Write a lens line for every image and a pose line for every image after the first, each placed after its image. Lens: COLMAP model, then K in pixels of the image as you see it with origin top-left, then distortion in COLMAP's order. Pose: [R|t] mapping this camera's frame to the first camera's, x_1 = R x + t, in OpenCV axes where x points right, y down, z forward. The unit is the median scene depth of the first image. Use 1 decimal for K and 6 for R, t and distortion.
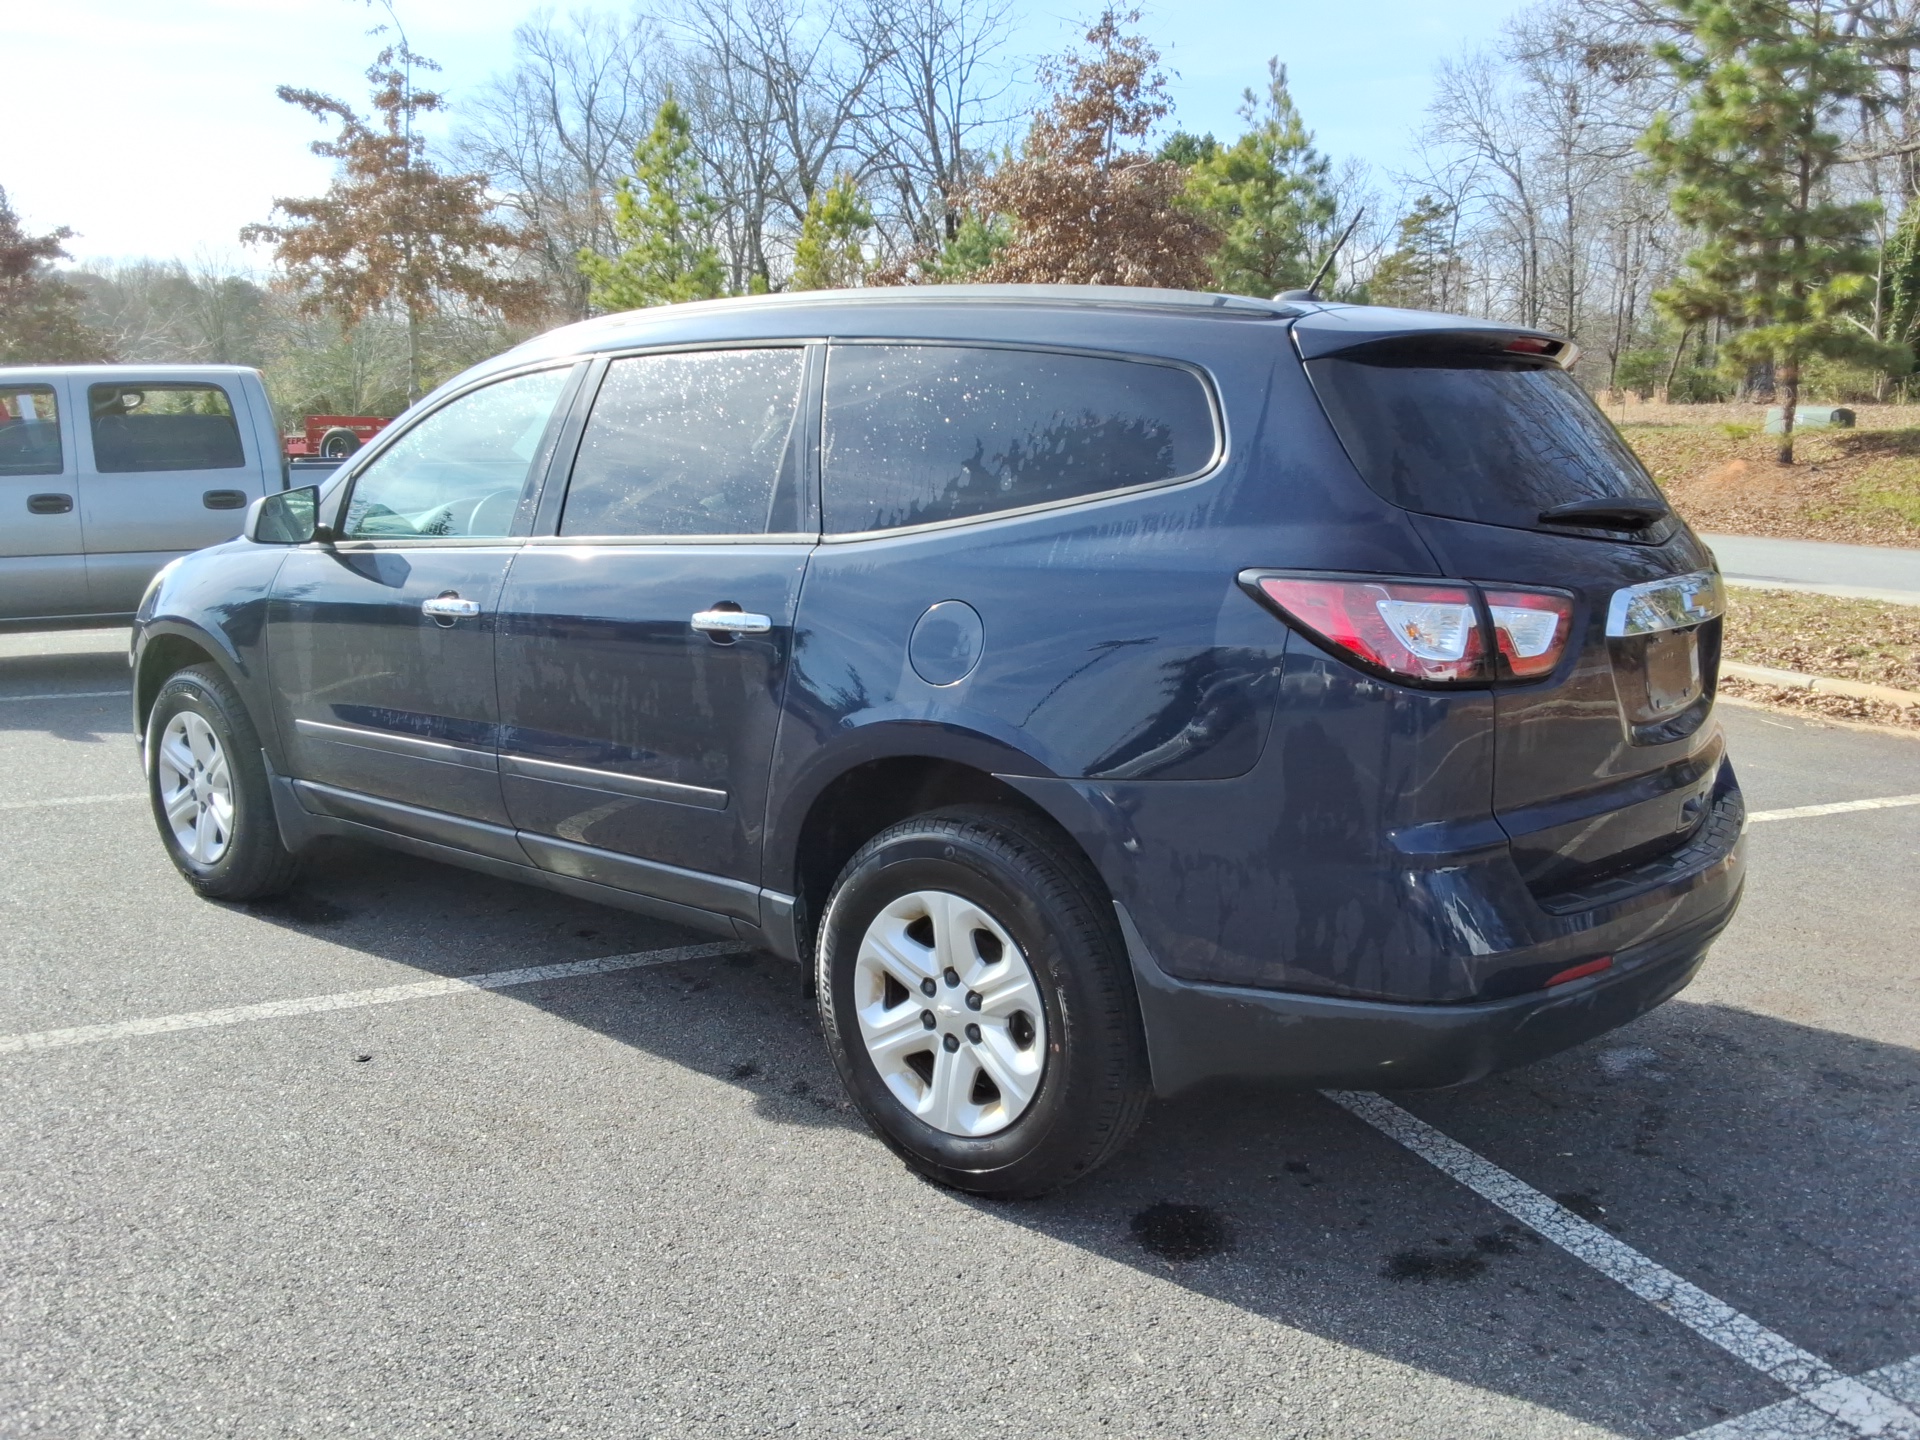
lens RADIAL K [[1524.3, 0, 972.4], [0, 1524.3, 686.3], [0, 0, 1]] dist [0.110202, -0.155035]
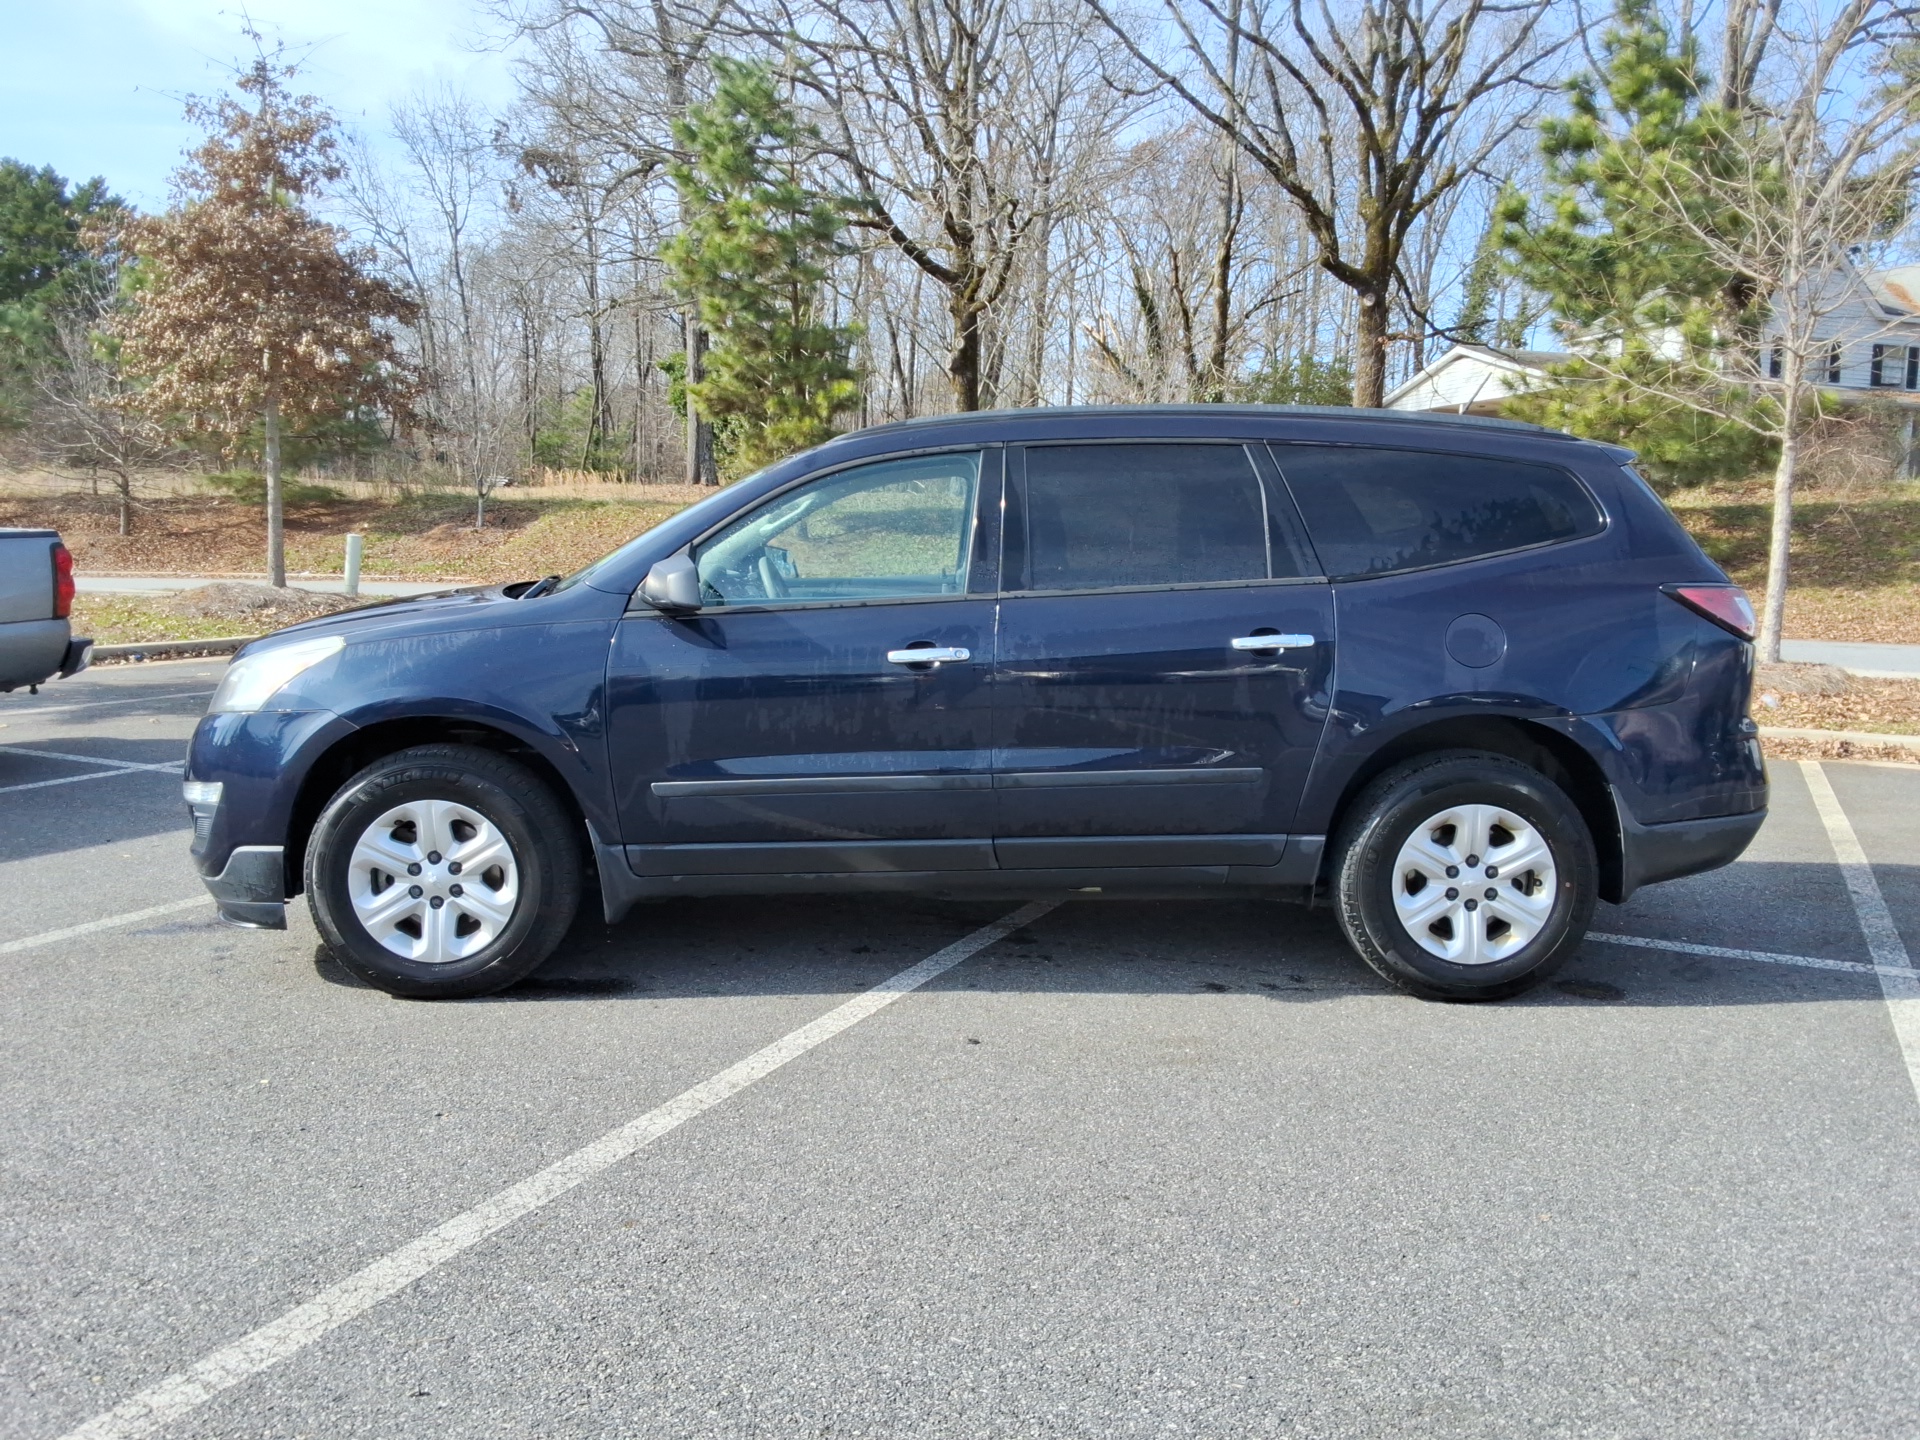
lens RADIAL K [[1524.3, 0, 972.4], [0, 1524.3, 686.3], [0, 0, 1]] dist [0.110202, -0.155035]
pose [[0.763907, -0.070508, 0.641463, -0.218062], [0.099796, 0.994963, -0.009481, -0.002973], [-0.637563, 0.071258, 0.767096, 0.020039]]
